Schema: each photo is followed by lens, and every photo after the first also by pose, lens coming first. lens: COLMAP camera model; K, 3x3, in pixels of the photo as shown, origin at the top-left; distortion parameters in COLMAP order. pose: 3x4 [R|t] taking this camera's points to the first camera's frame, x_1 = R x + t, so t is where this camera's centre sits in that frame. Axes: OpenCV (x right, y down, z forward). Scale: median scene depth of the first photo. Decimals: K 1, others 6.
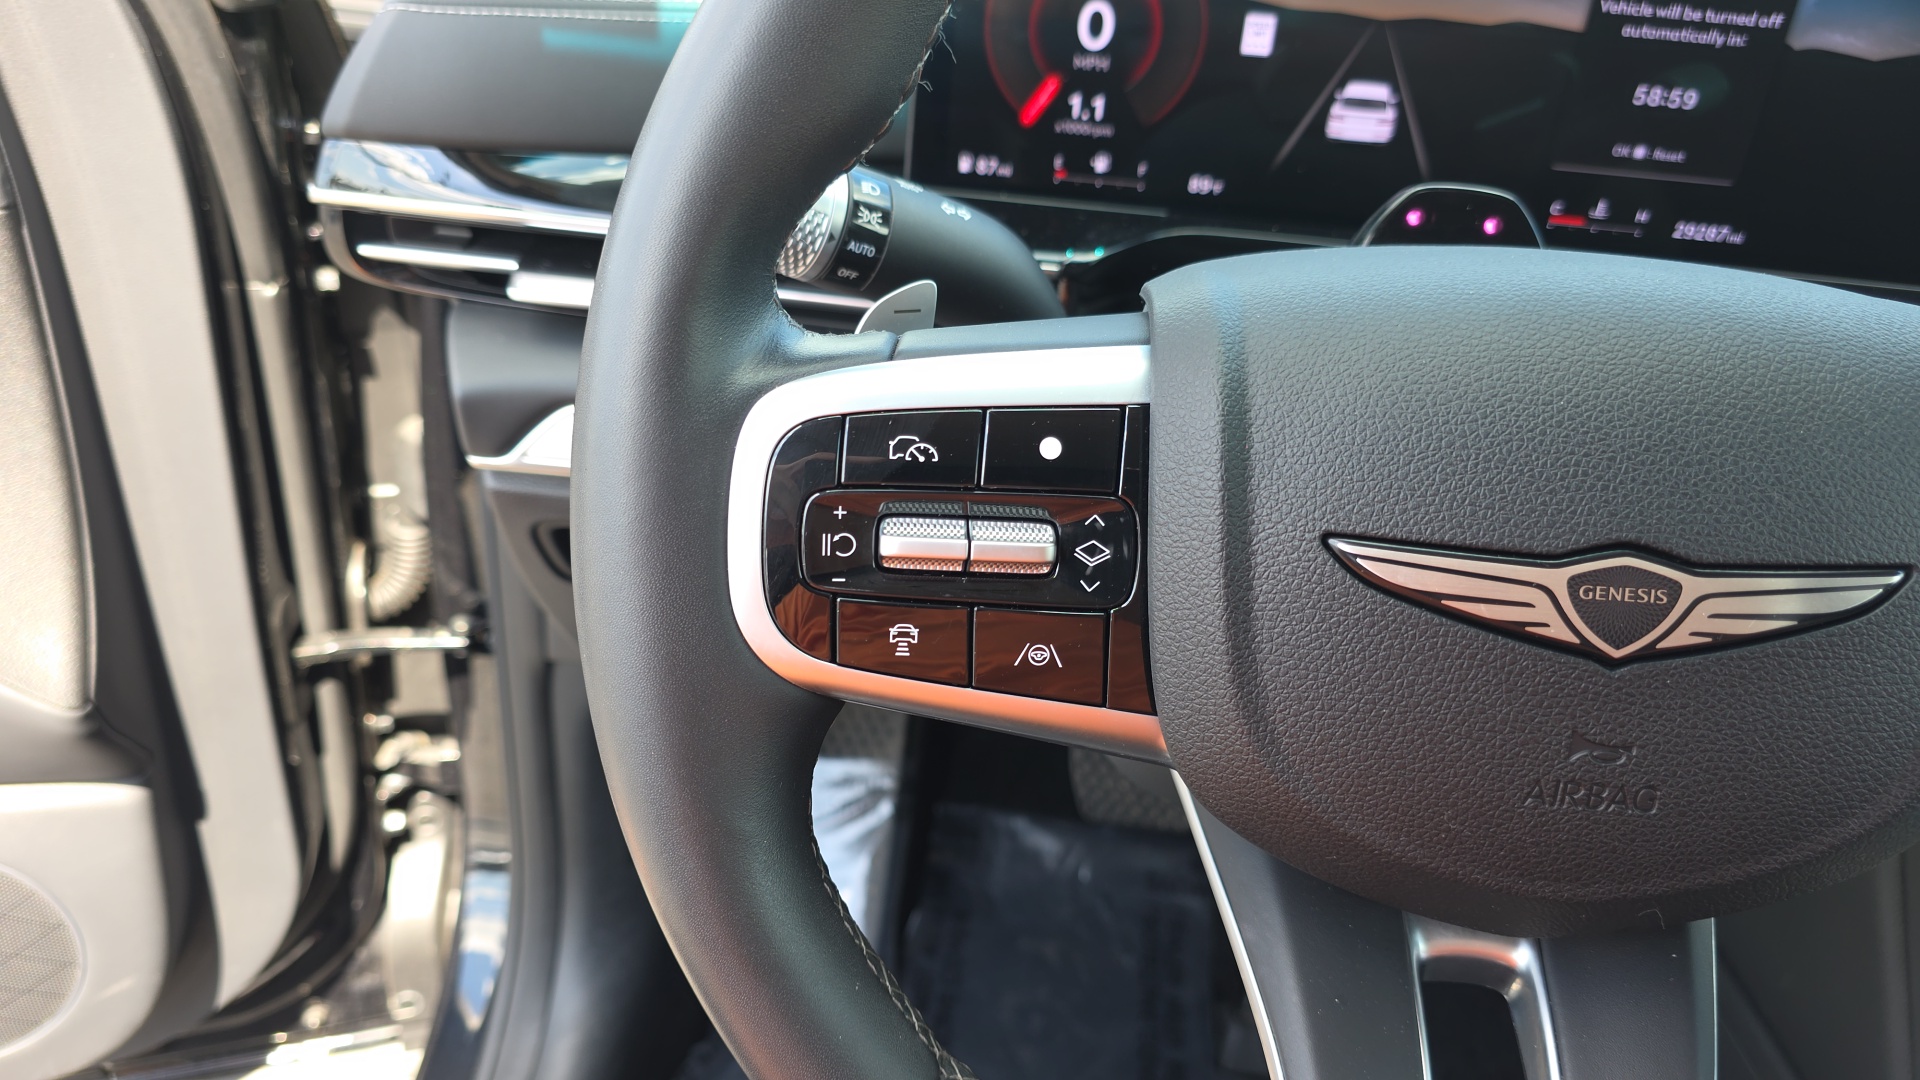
lens RADIAL K [[1299.0, 0, 971.4], [0, 1299.0, 534.0], [0, 0, 1]] dist [0.045886, -0.051547]
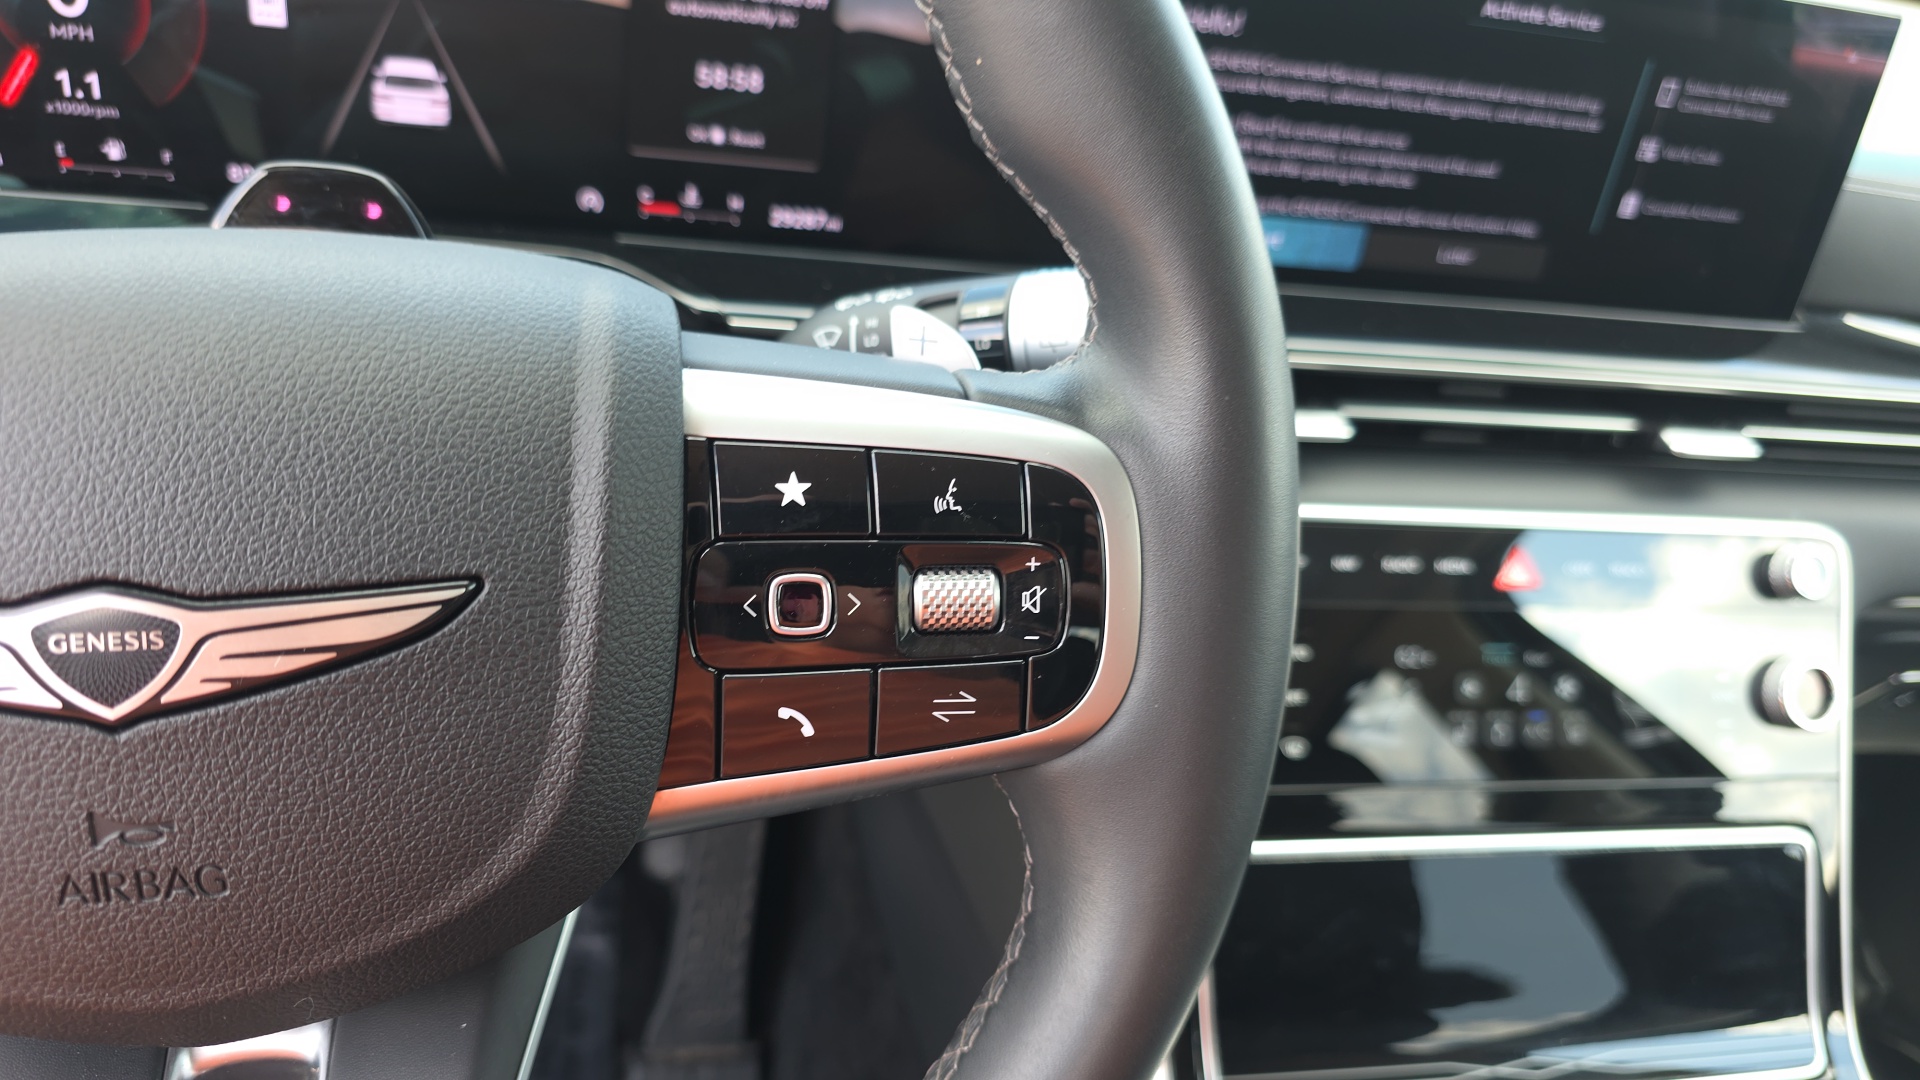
lens RADIAL K [[1299.0, 0, 916.2], [0, 1299.0, 539.7], [0, 0, 1]] dist [0.045886, -0.051547]
pose [[0.963371, -0.082083, 0.255302, 0.371319], [0.082769, 0.996536, 0.008075, 0.008267], [-0.255081, 0.013351, 0.966828, 0.035431]]
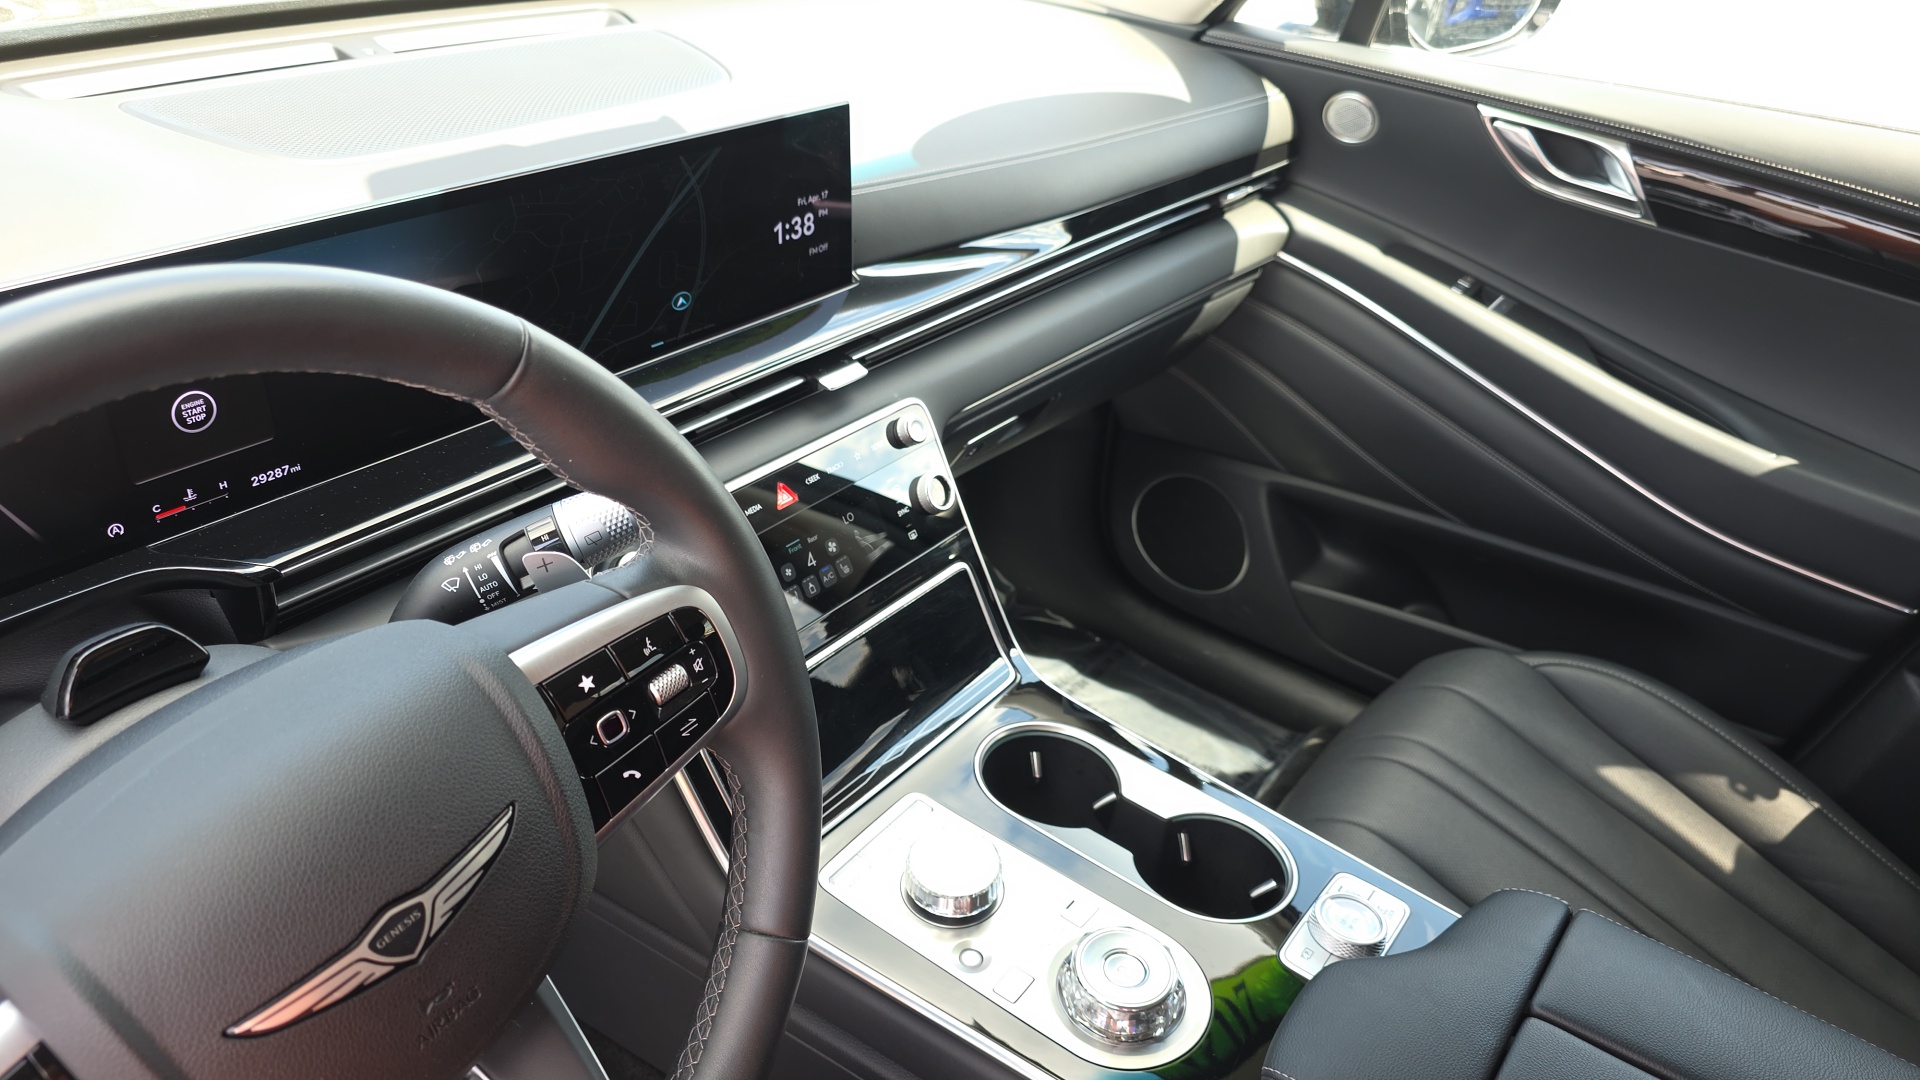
lens RADIAL K [[1299.0, 0, 919.8], [0, 1299.0, 531.1], [0, 0, 1]] dist [0.045886, -0.051547]
pose [[0.535593, -0.465808, 0.704388, -0.046178], [0.395989, 0.875256, 0.277705, -0.287195], [-0.745877, 0.130194, 0.653236, -0.334685]]
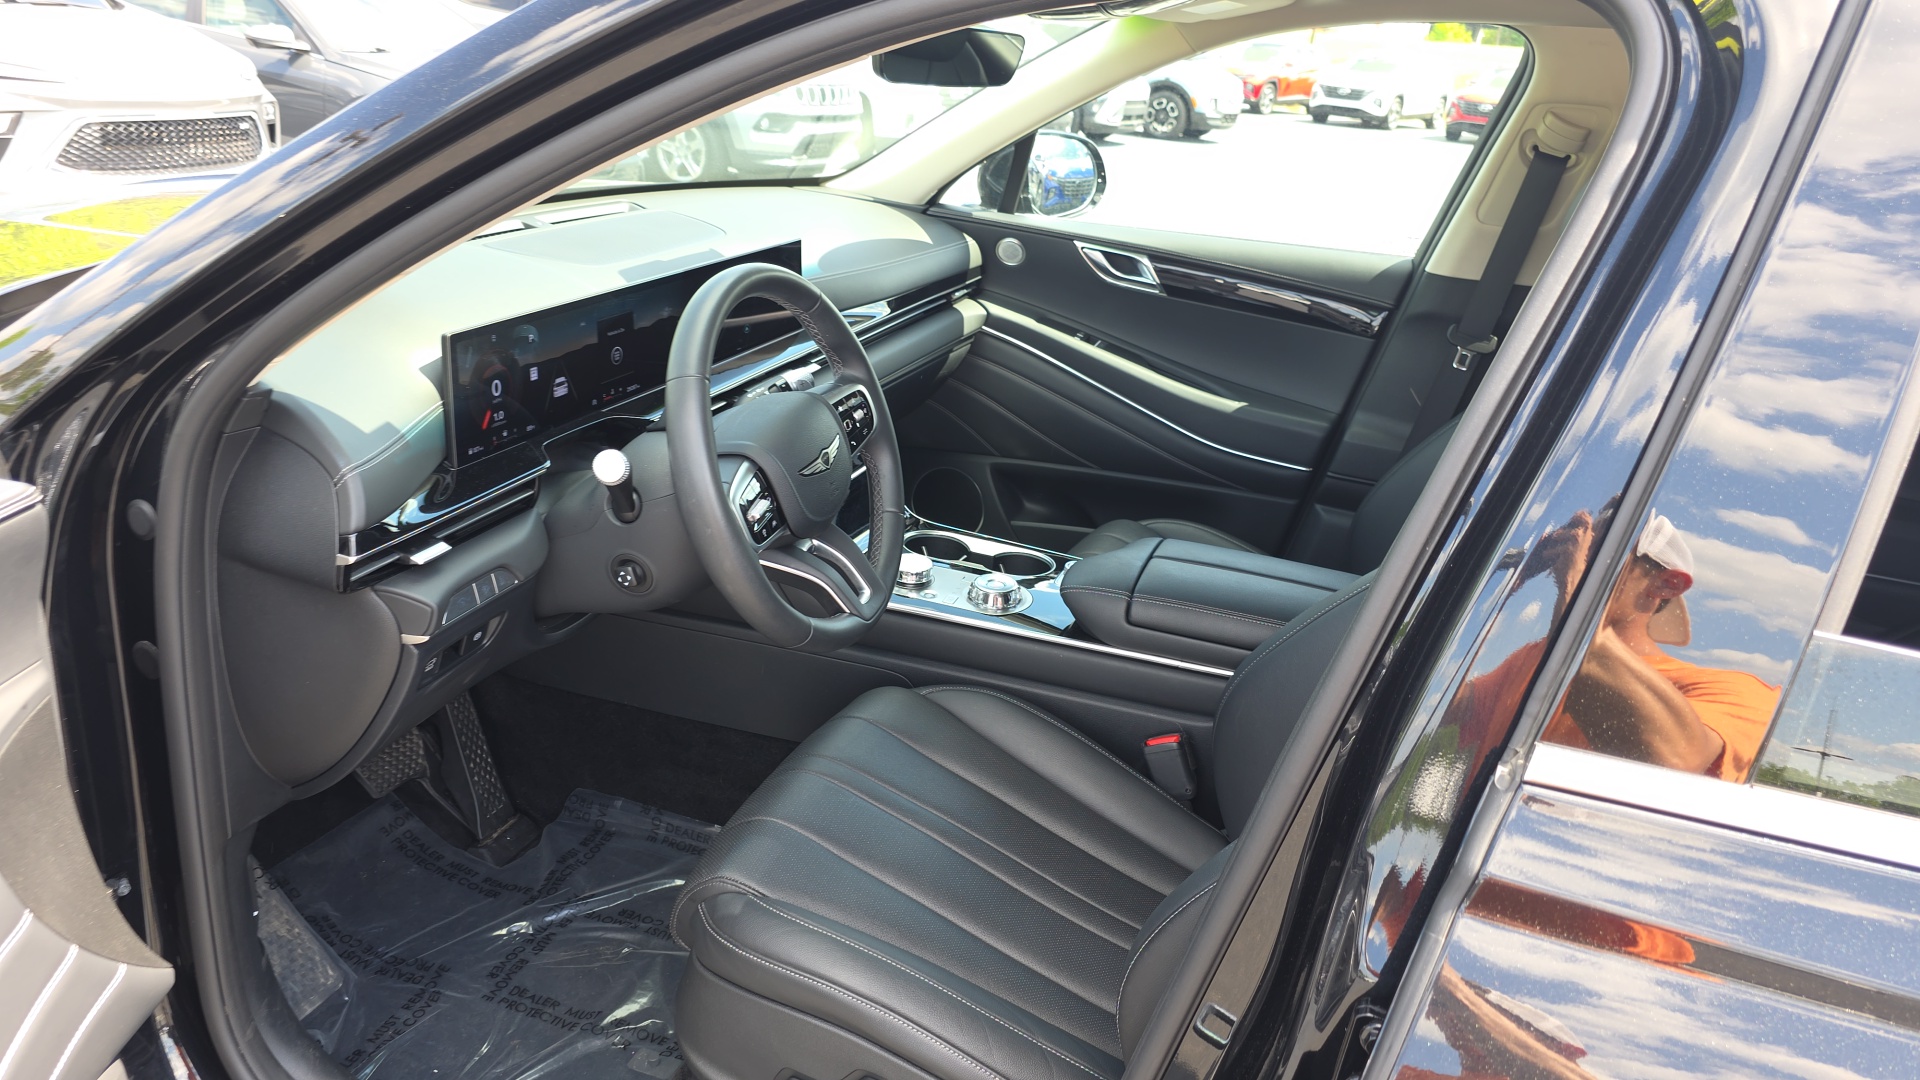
lens RADIAL K [[1299.0, 0, 950.6], [0, 1299.0, 529.8], [0, 0, 1]] dist [0.045886, -0.051547]
pose [[0.252716, -0.401439, 0.880330, -2.081874], [0.419788, 0.865258, 0.274057, -0.466077], [-0.871730, 0.300294, 0.387184, -0.738996]]
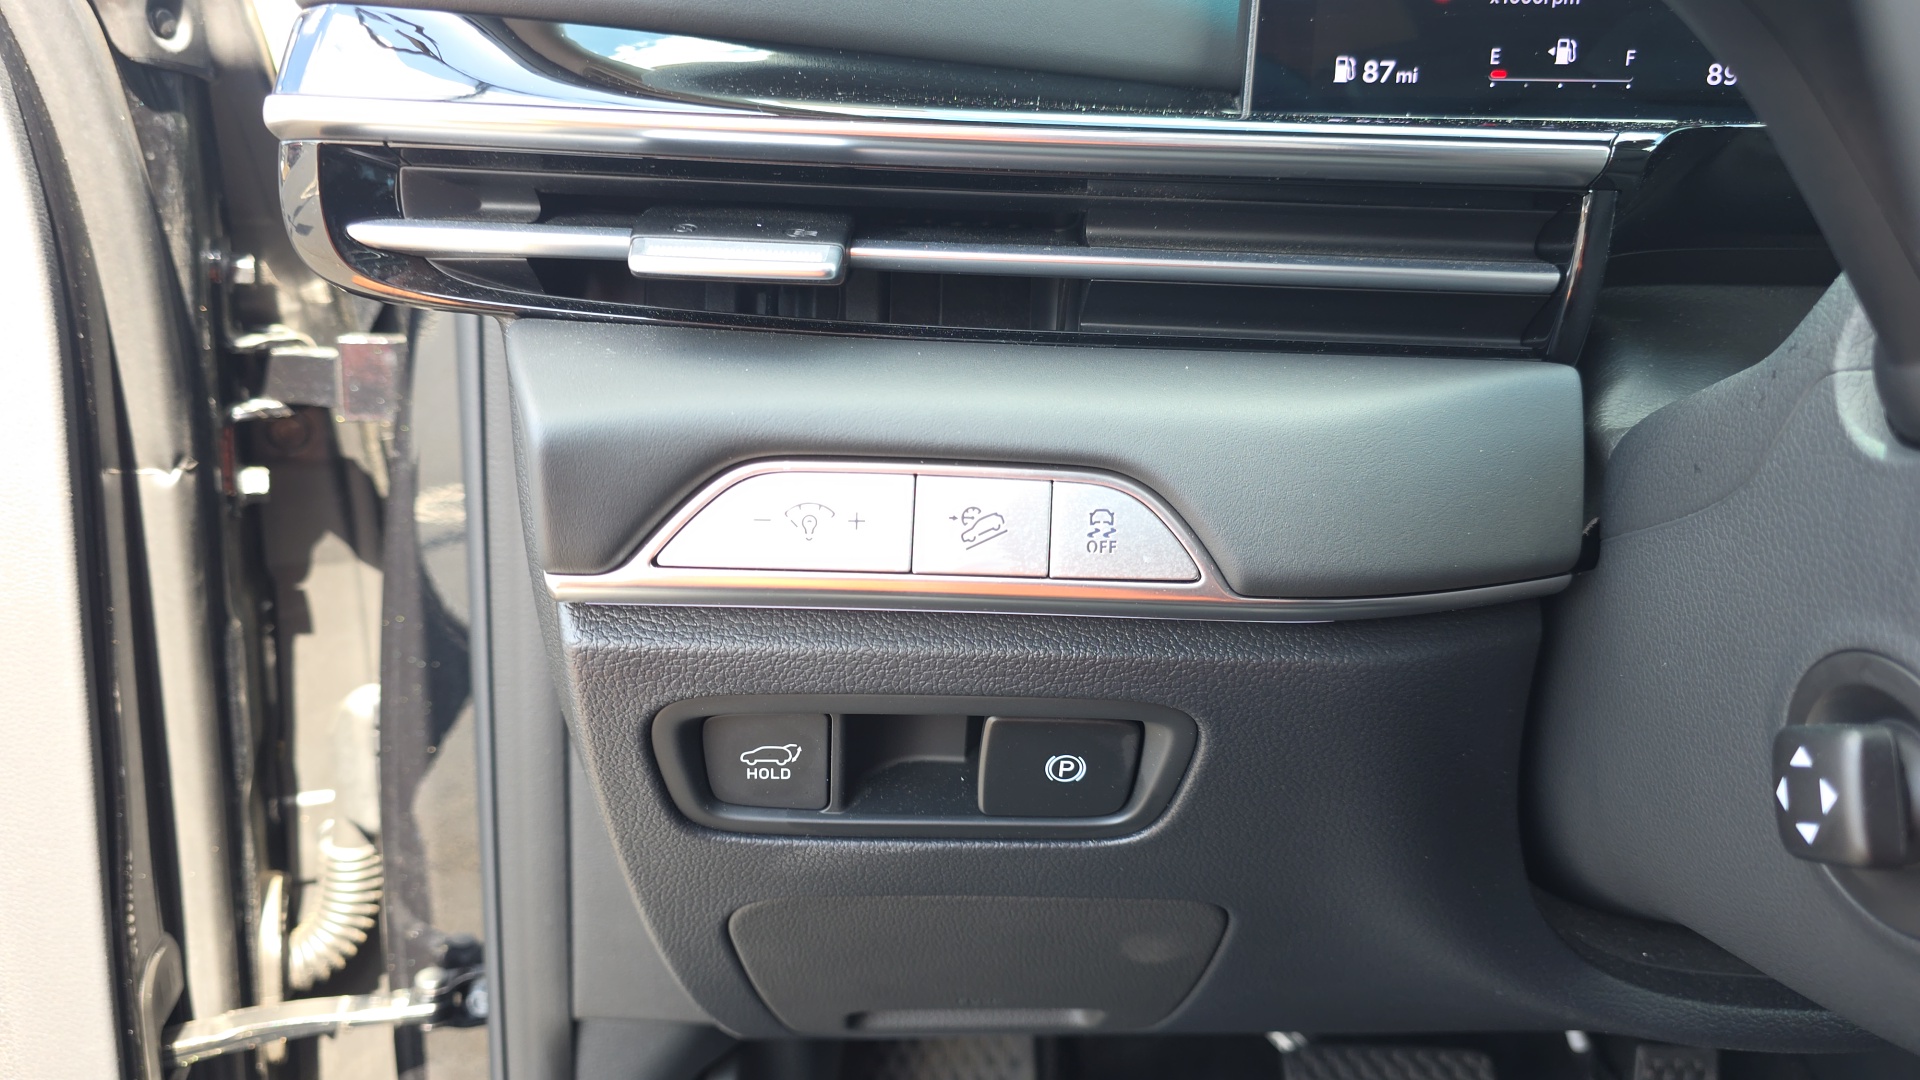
lens RADIAL K [[1299.0, 0, 967.6], [0, 1299.0, 542.5], [0, 0, 1]] dist [0.045886, -0.051547]
pose [[0.995029, -0.070865, 0.069963, -0.249112], [0.086221, 0.964602, -0.249216, 0.076021], [-0.049826, 0.254009, 0.965917, 0.474035]]
